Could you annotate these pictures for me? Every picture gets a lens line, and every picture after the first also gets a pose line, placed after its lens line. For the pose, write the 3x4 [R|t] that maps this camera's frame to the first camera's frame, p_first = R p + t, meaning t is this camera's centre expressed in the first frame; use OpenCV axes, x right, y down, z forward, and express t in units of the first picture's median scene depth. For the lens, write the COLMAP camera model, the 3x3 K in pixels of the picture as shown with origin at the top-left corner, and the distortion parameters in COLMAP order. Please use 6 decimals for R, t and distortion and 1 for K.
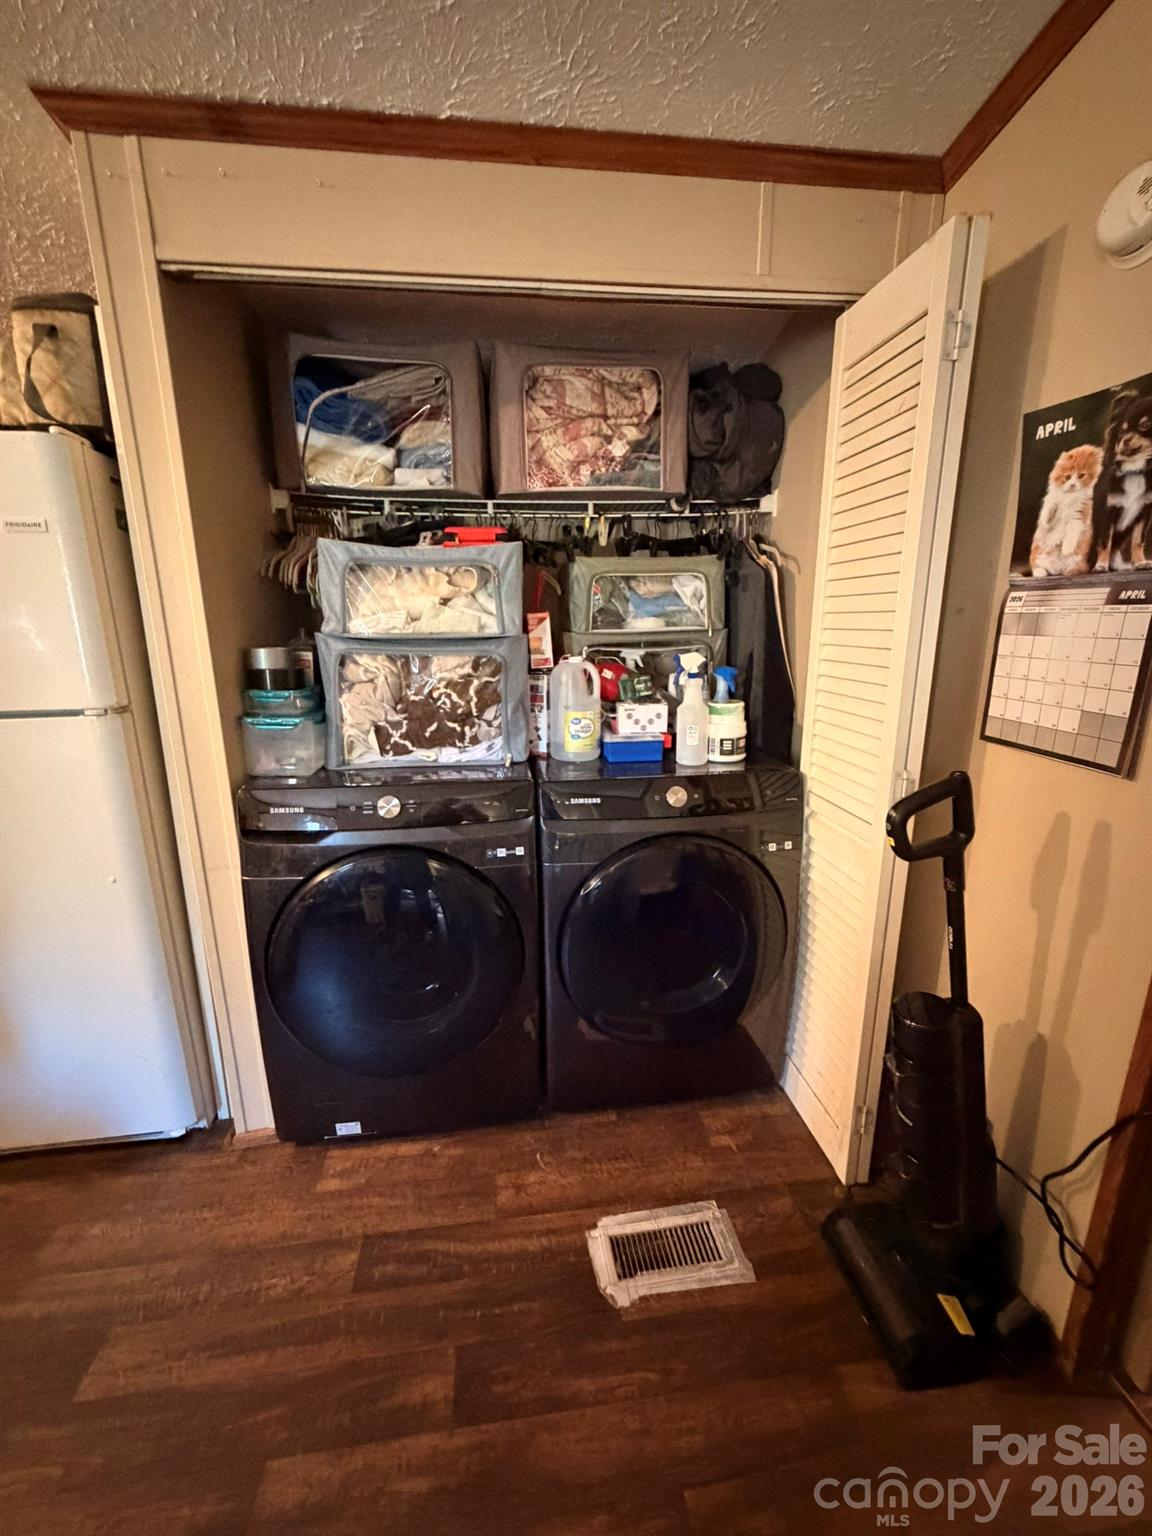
lens RADIAL K [[610.4, 0, 576.5], [0, 610.4, 763.4], [0, 0, 1]] dist [-0.004990, 0.000719]
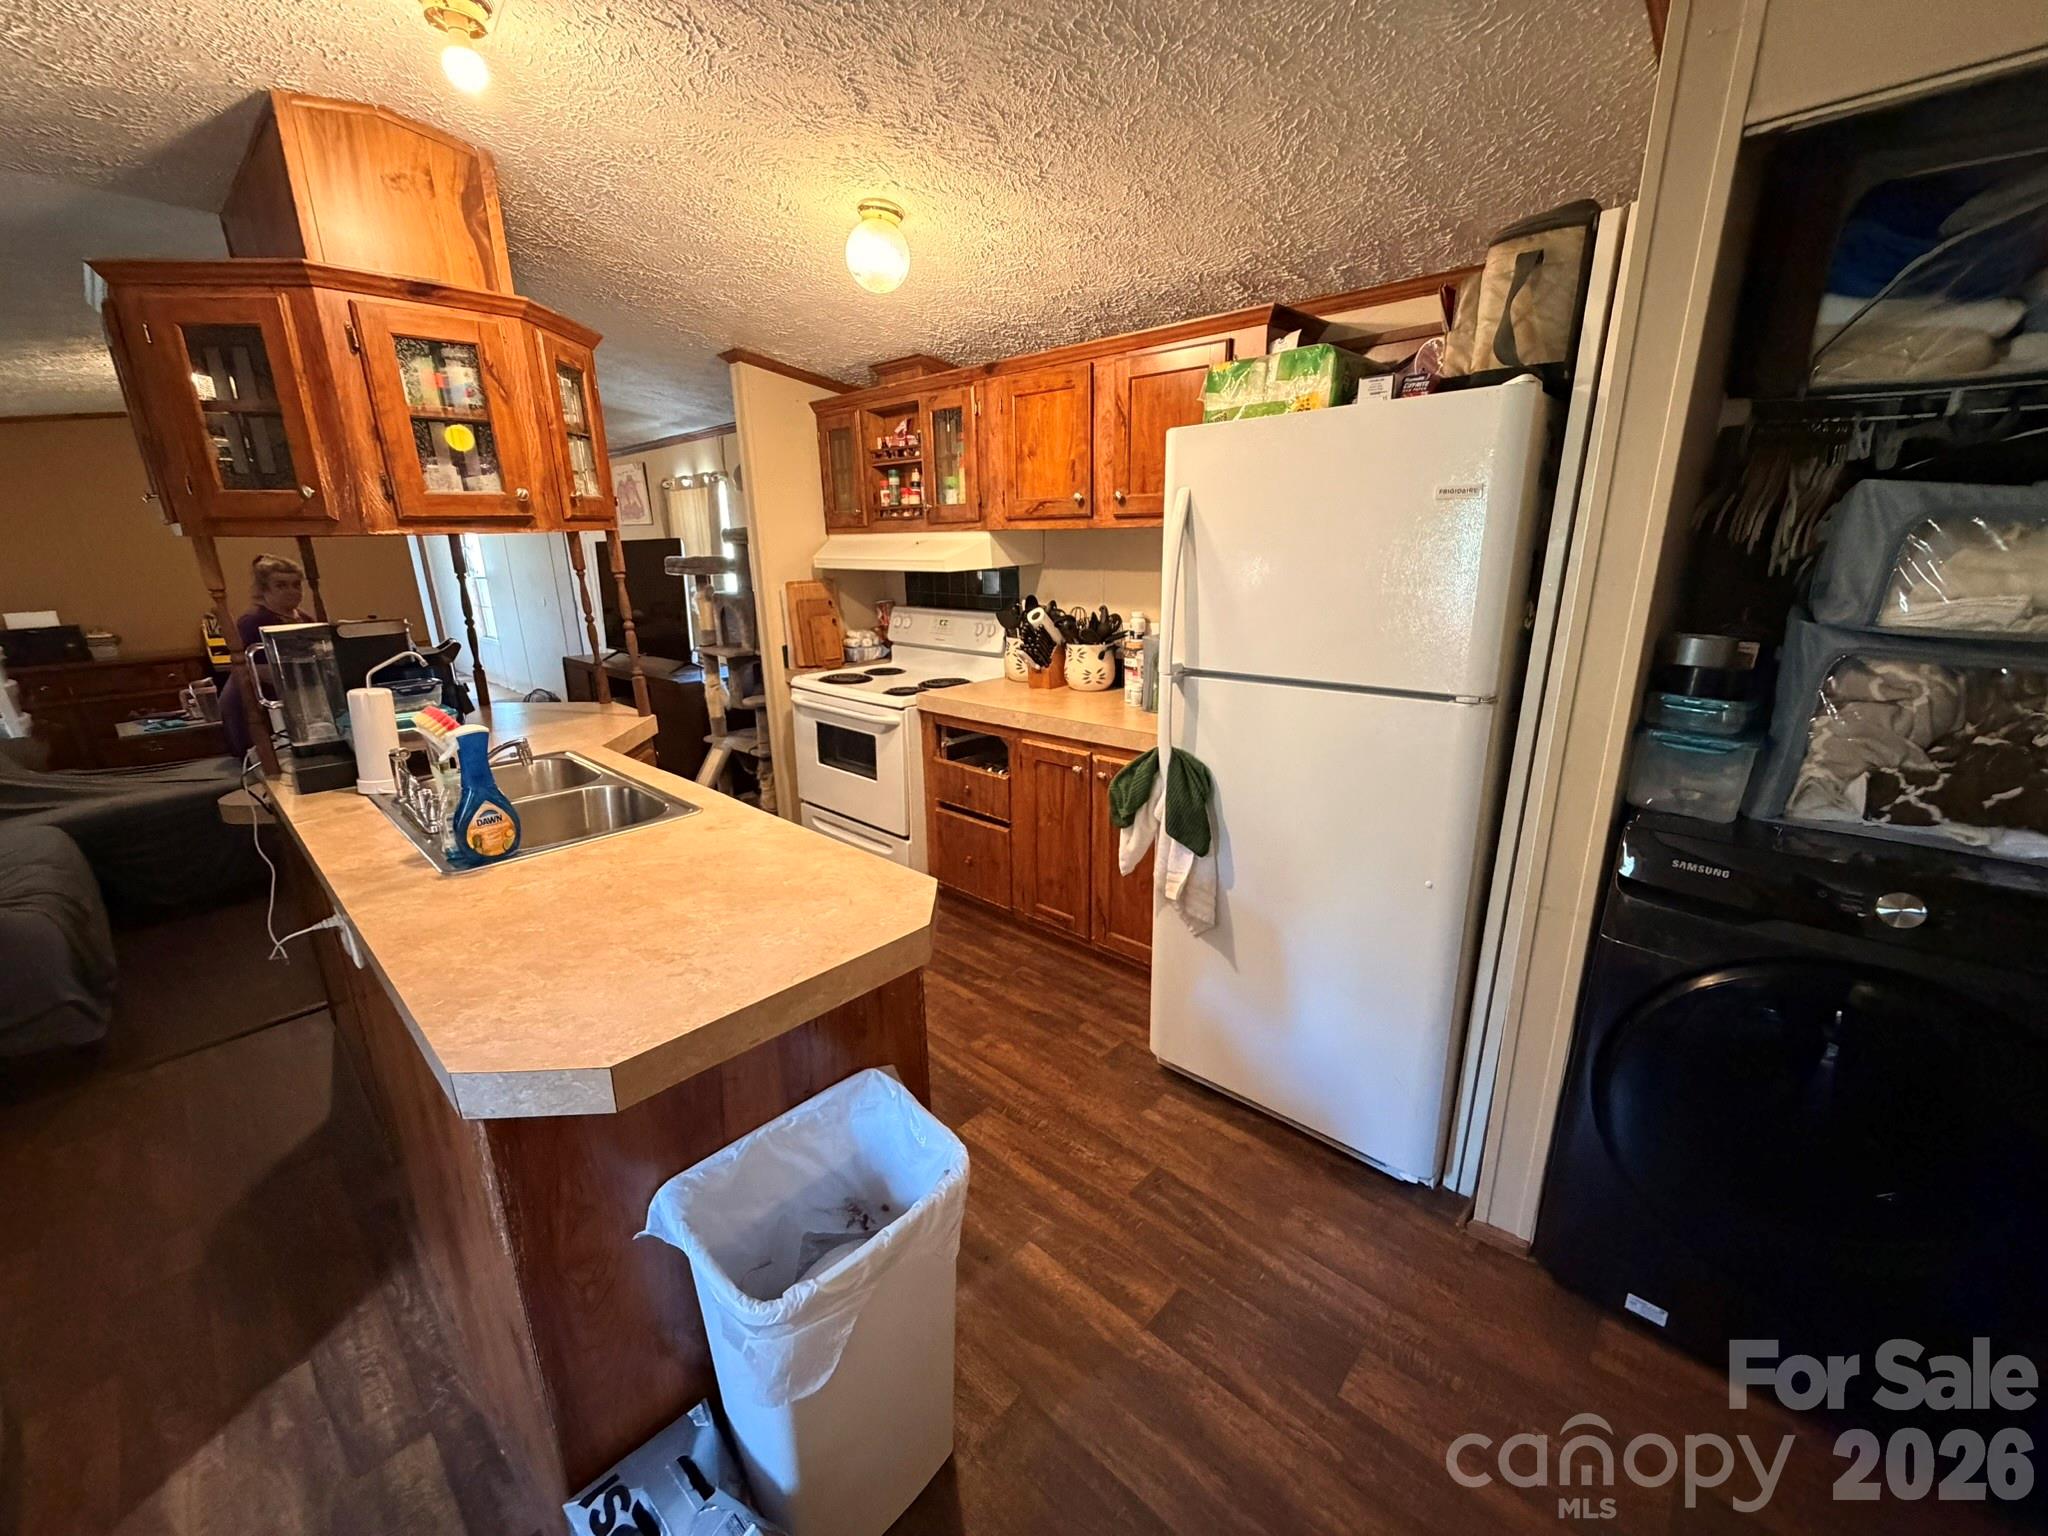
lens RADIAL K [[813.9, 0, 1020.0], [0, 813.9, 767.5], [0, 0, 1]] dist [-0.004990, 0.000719]
pose [[0.633863, 0.203158, -0.746287, -0.264549], [-0.167128, 0.978068, 0.124303, -0.022585], [0.755173, 0.045934, 0.653915, -0.217798]]
